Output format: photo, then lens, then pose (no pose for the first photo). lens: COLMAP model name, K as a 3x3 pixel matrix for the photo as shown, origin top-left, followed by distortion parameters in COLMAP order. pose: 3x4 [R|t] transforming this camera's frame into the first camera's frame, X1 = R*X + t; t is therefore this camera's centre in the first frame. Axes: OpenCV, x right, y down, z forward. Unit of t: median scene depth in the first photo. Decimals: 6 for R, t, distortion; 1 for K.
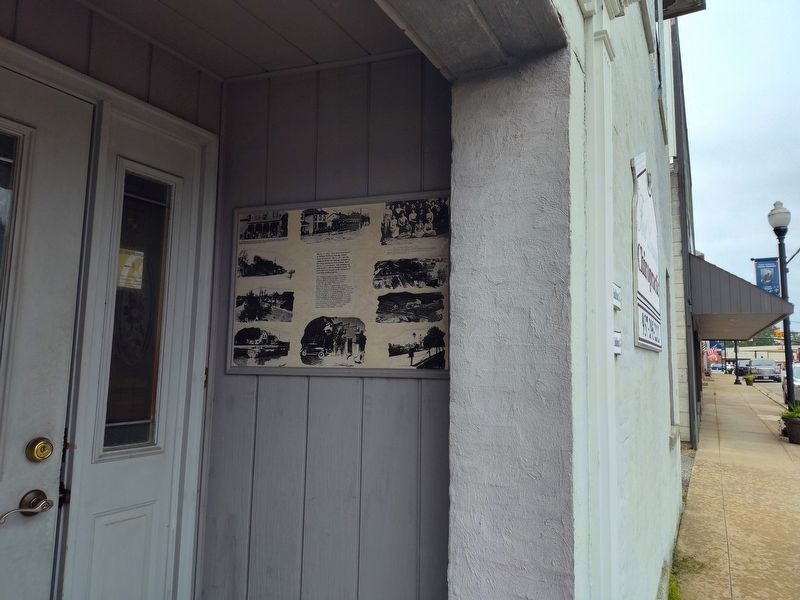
lens RADIAL K [[557.4, 0, 400.0], [0, 557.4, 300.0], [0, 0, 1]] dist [0.068359, -0.085078]
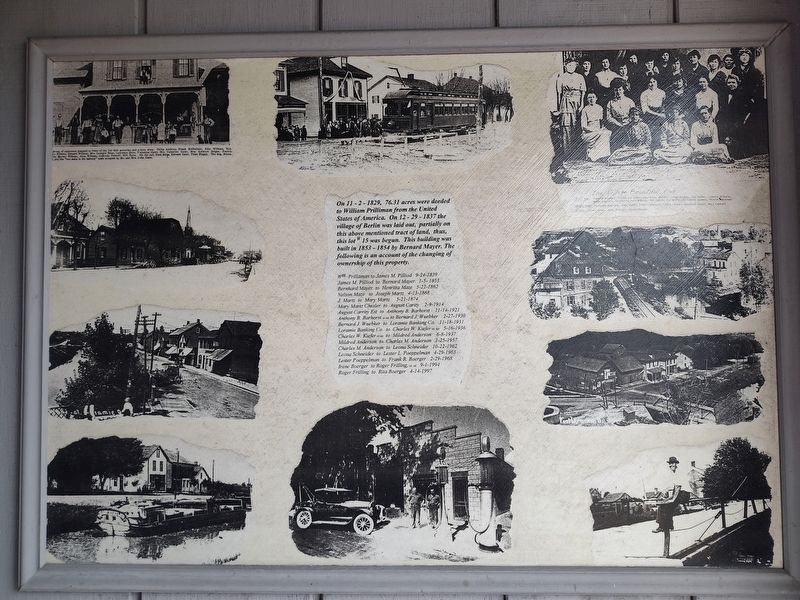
lens RADIAL K [[557.4, 0, 400.0], [0, 557.4, 300.0], [0, 0, 1]] dist [0.068359, -0.085078]
pose [[0.956194, -0.010500, 0.292545, -0.210070], [-0.013011, 0.996844, 0.078306, -0.053383], [-0.292444, -0.078682, 0.953040, 0.689512]]
